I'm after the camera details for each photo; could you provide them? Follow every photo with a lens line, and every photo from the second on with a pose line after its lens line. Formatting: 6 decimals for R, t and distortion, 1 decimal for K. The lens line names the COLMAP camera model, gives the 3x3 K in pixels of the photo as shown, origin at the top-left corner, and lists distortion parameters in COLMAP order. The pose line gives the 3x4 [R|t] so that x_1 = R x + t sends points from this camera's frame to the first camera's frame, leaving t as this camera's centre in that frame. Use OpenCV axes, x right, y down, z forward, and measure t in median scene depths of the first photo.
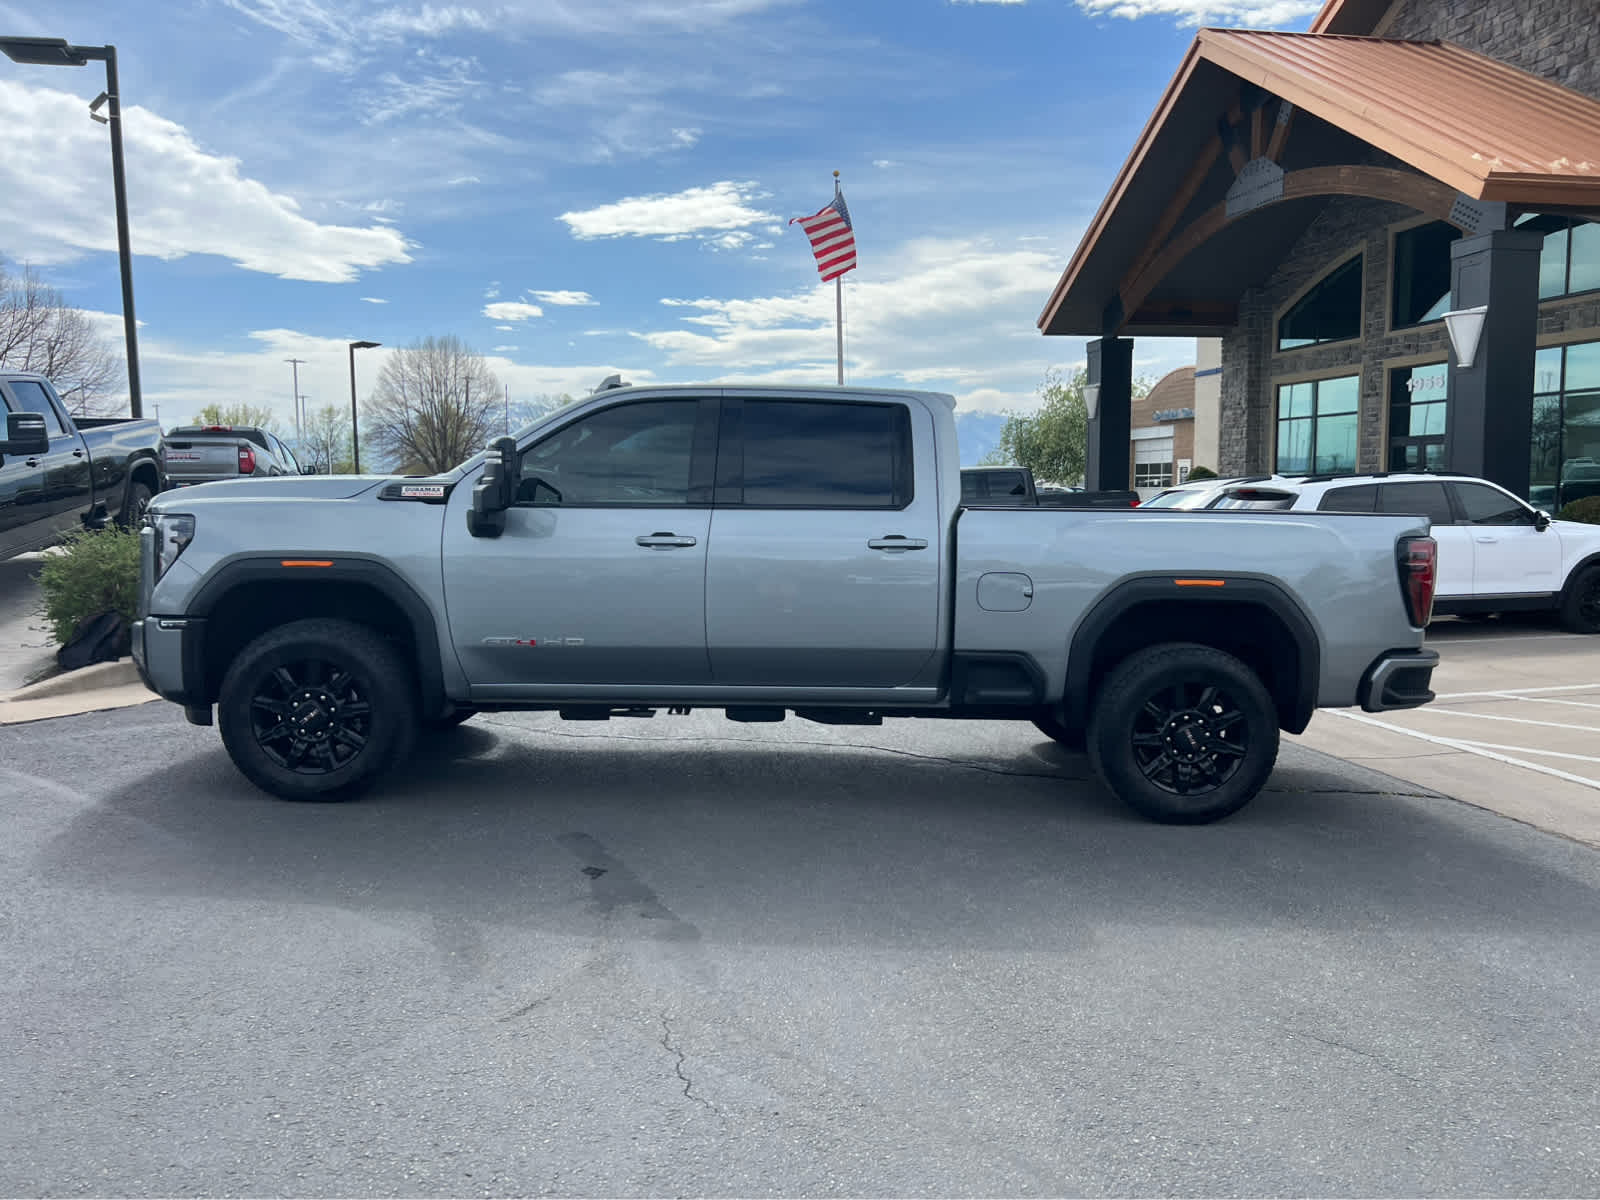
lens RADIAL K [[1235.4, 0, 800.0], [0, 1235.4, 600.0], [0, 0, 1]] dist [0.045647, -0.049397]
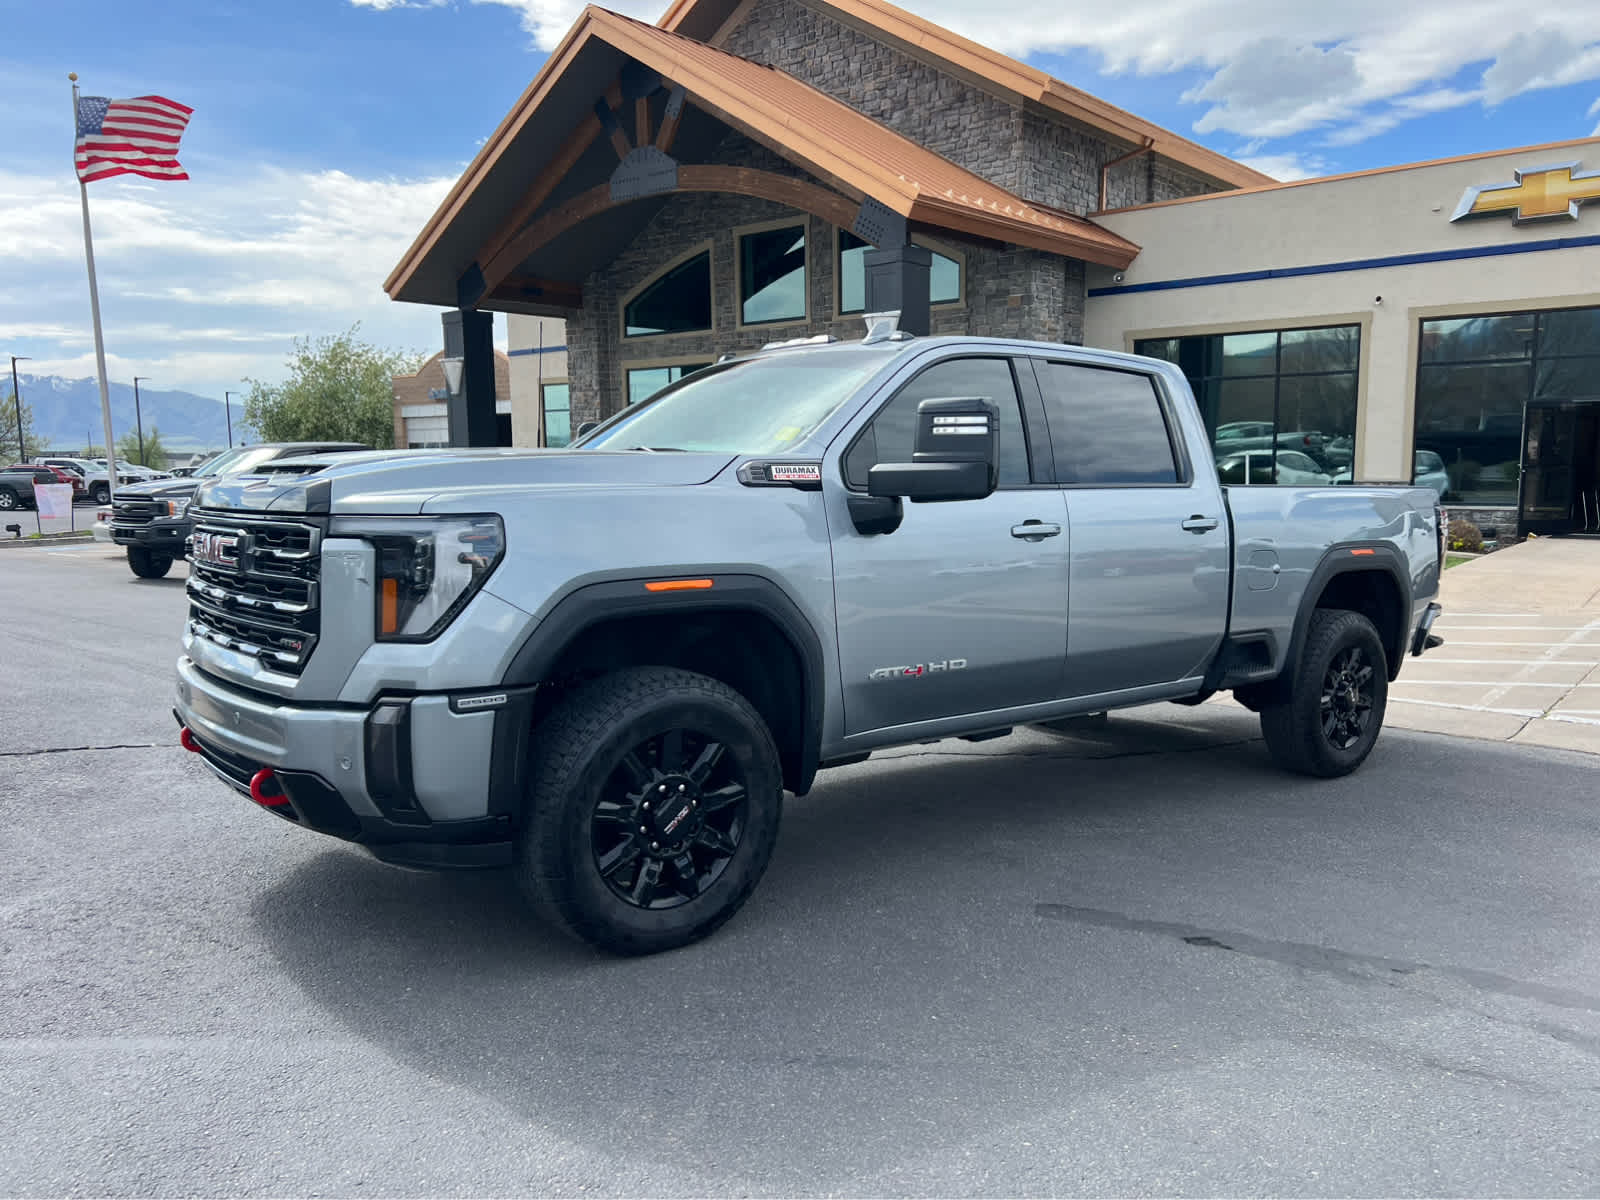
lens RADIAL K [[1235.4, 0, 800.0], [0, 1235.4, 600.0], [0, 0, 1]] dist [0.045647, -0.049397]
pose [[0.783987, -0.068387, 0.616999, -0.149024], [0.058602, 0.997628, 0.036112, -0.008224], [-0.618005, 0.007846, 0.786135, 0.091081]]
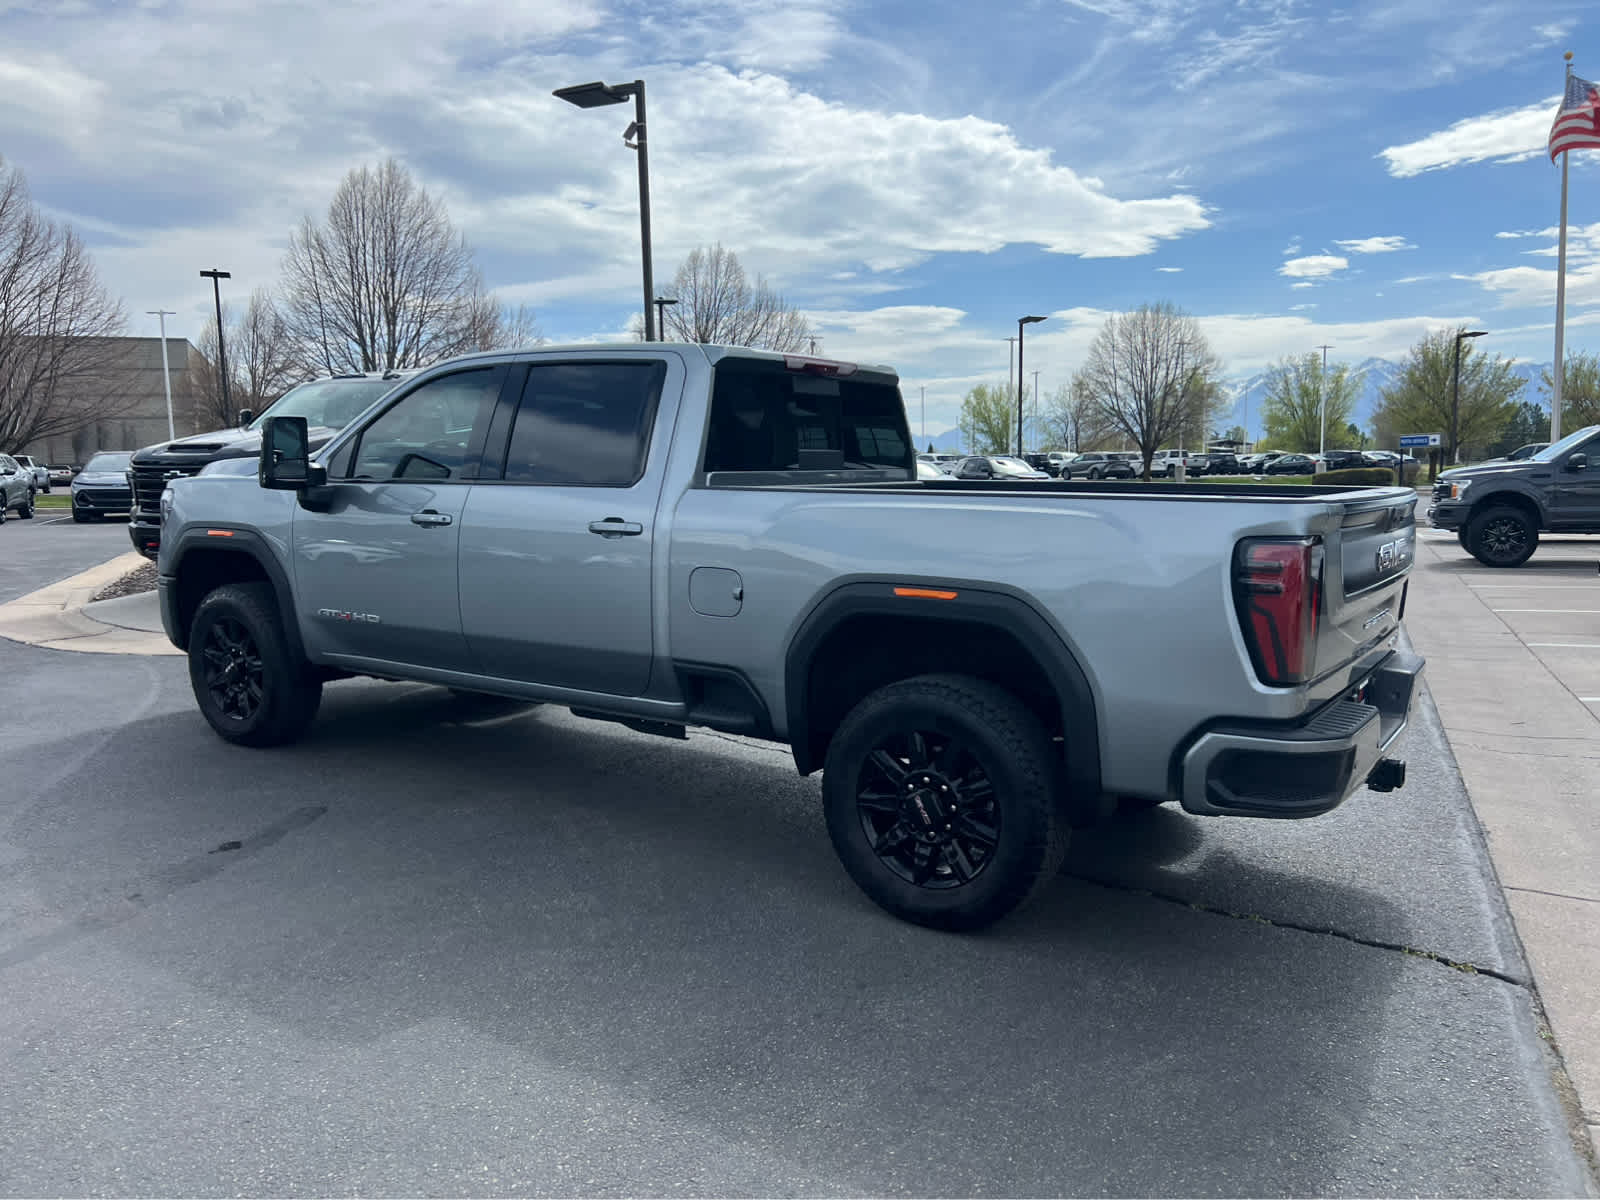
lens RADIAL K [[1201.9, 0, 819.9], [0, 1201.9, 665.9], [0, 0, 1]] dist [0.047662, -0.041174]
pose [[0.812235, 0.088867, -0.576521, 0.137288], [-0.041639, 0.994639, 0.094653, -0.007266], [0.581842, -0.052874, 0.811581, 0.083944]]
